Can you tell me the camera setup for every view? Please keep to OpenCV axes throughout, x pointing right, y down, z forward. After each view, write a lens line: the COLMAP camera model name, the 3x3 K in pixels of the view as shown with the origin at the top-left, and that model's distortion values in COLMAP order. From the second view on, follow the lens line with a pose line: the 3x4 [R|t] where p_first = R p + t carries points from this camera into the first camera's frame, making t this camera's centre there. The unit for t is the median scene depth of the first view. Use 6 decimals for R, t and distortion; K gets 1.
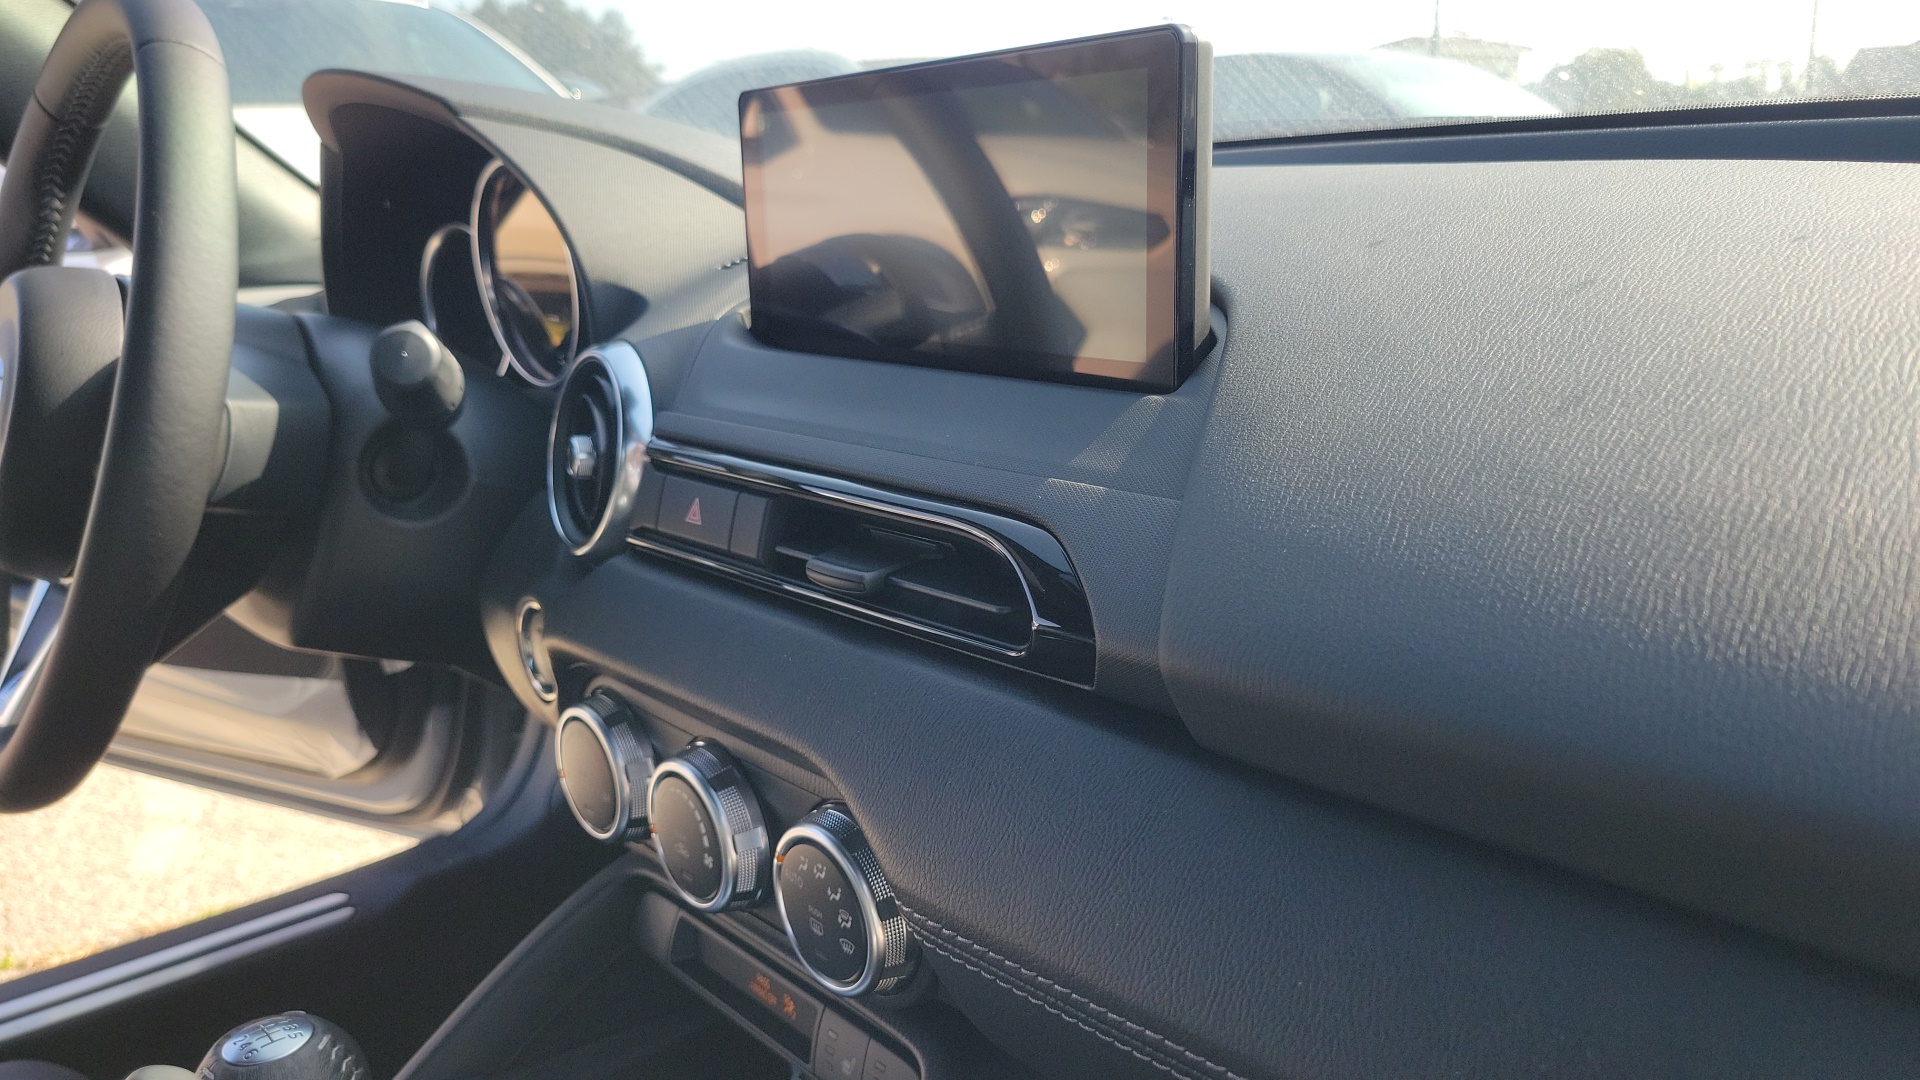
lens RADIAL K [[1456.0, 0, 968.1], [0, 1456.0, 544.8], [0, 0, 1]] dist [0.015808, -0.007721]
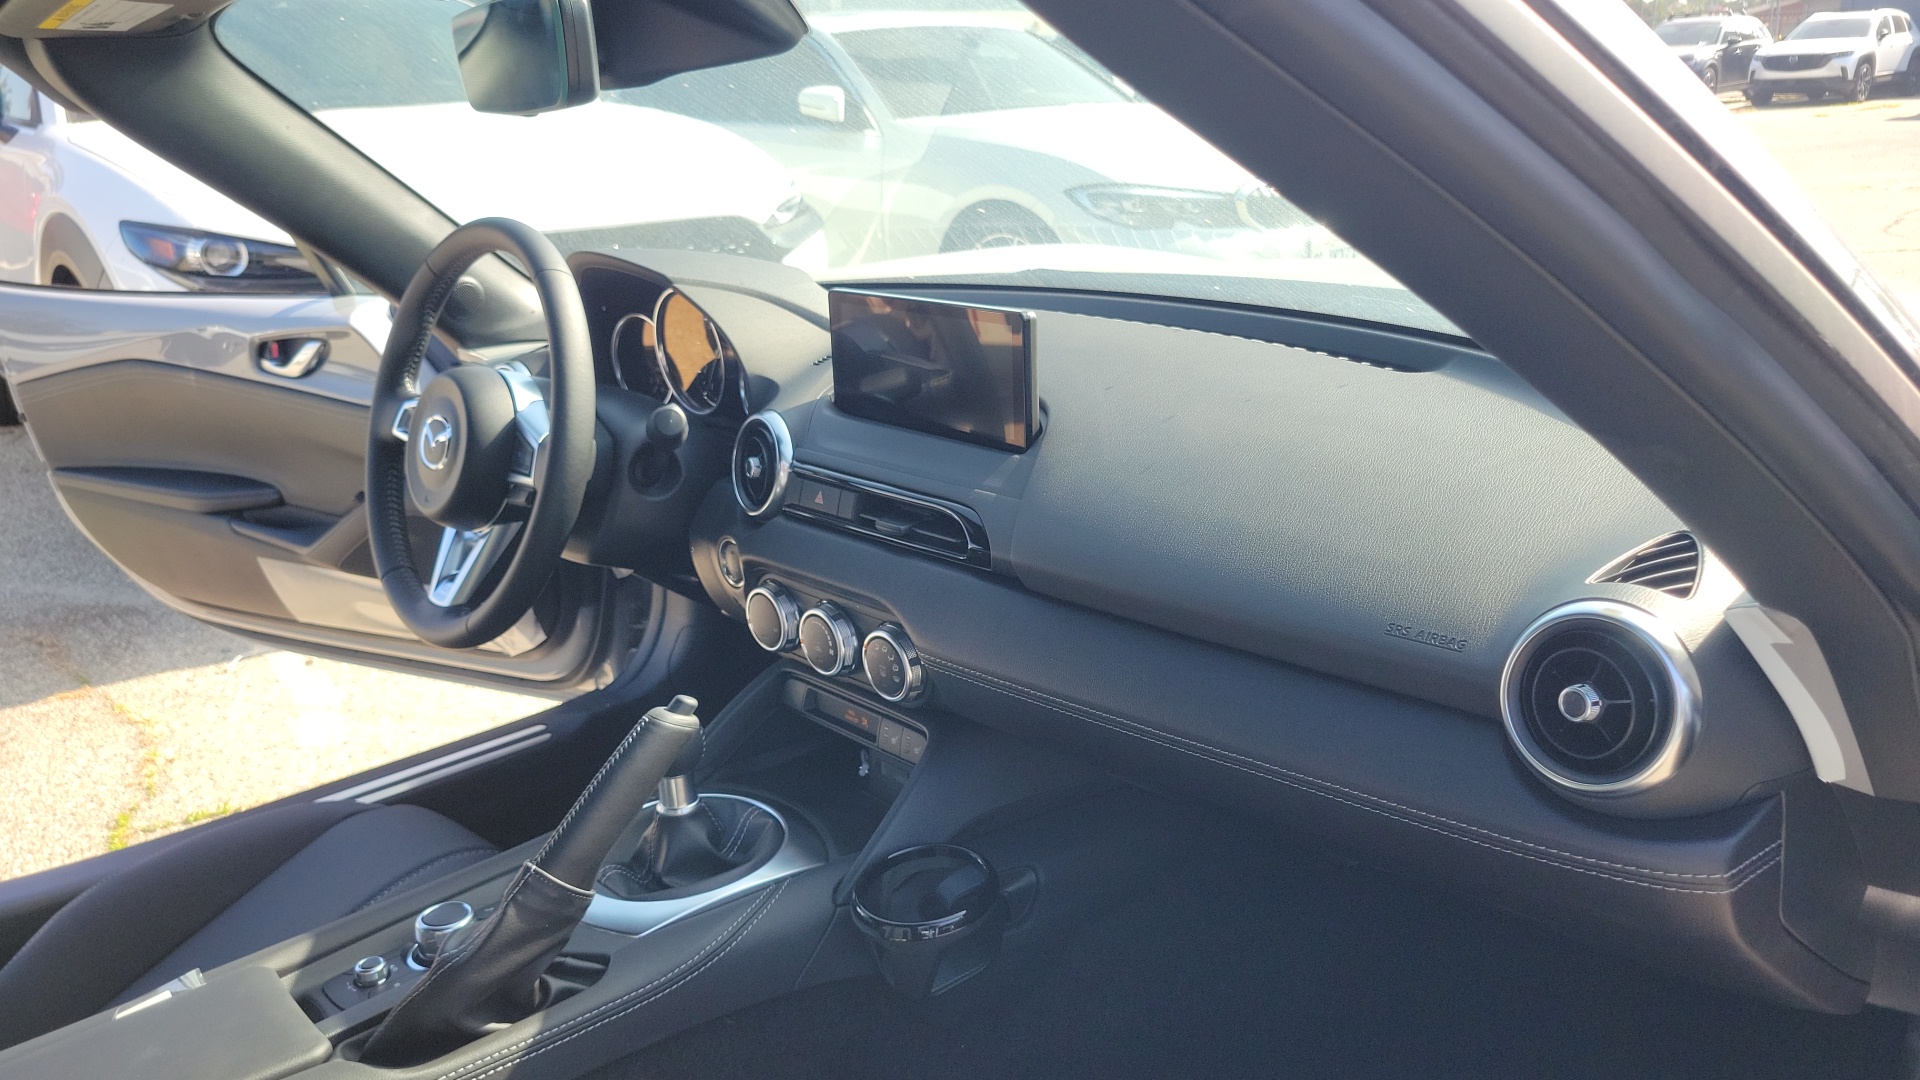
lens RADIAL K [[1456.0, 0, 957.9], [0, 1456.0, 537.5], [0, 0, 1]] dist [0.015808, -0.007721]
pose [[0.999802, -0.016370, 0.011303, -0.003345], [0.015774, 0.998574, 0.050997, -0.066288], [-0.012122, -0.050808, 0.998635, -1.124952]]
